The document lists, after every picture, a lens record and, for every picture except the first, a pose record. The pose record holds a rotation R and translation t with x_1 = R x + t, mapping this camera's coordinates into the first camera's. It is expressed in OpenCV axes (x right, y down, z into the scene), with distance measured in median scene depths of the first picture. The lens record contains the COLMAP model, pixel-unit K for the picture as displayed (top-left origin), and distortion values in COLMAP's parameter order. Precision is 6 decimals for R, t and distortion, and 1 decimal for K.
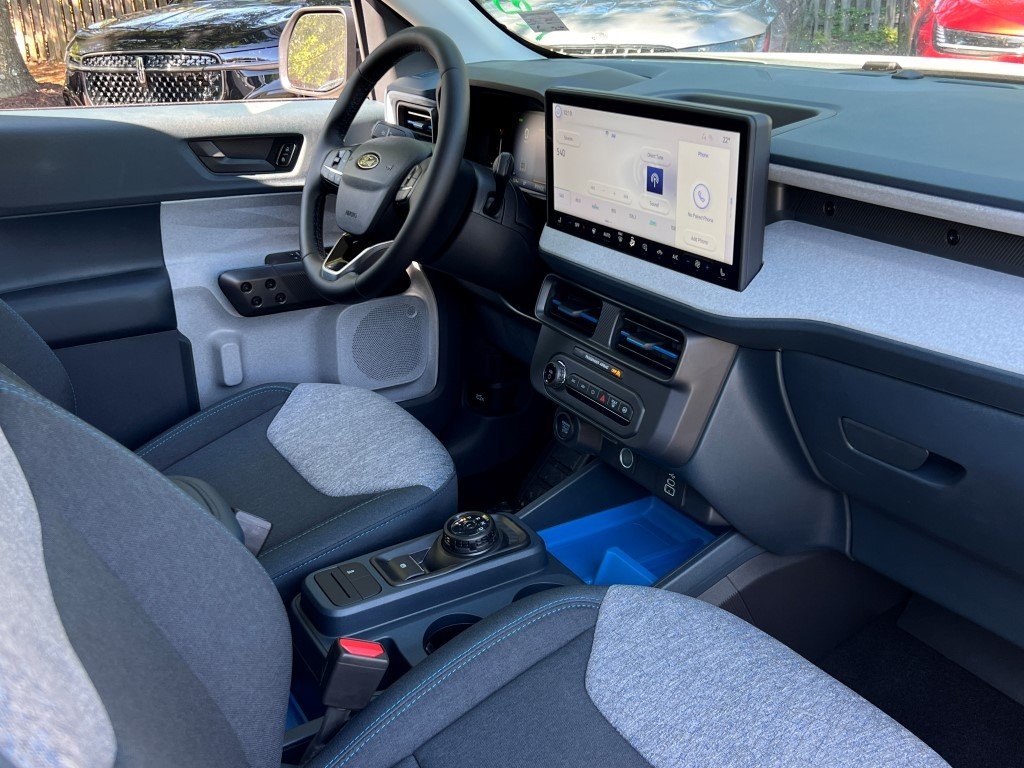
lens RADIAL K [[989.9, 0, 510.7], [0, 989.9, 384.8], [0, 0, 1]] dist [0.008171, 0.000000]
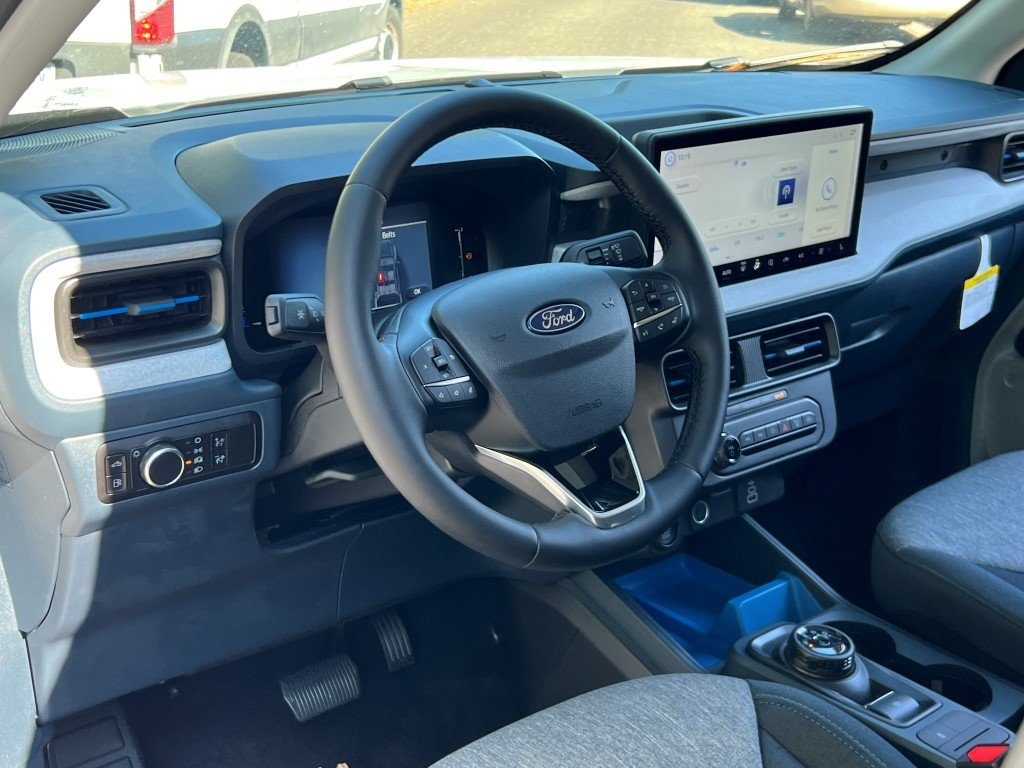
lens RADIAL K [[1276.9, 0, 511.1], [0, 1276.9, 381.9], [0, 0, 1]] dist [-0.043392, 0.000000]
pose [[-0.131991, -0.313641, 0.940323, -1.096776], [0.375635, 0.862045, 0.340259, -0.585921], [-0.917320, 0.398130, 0.004033, 1.328599]]
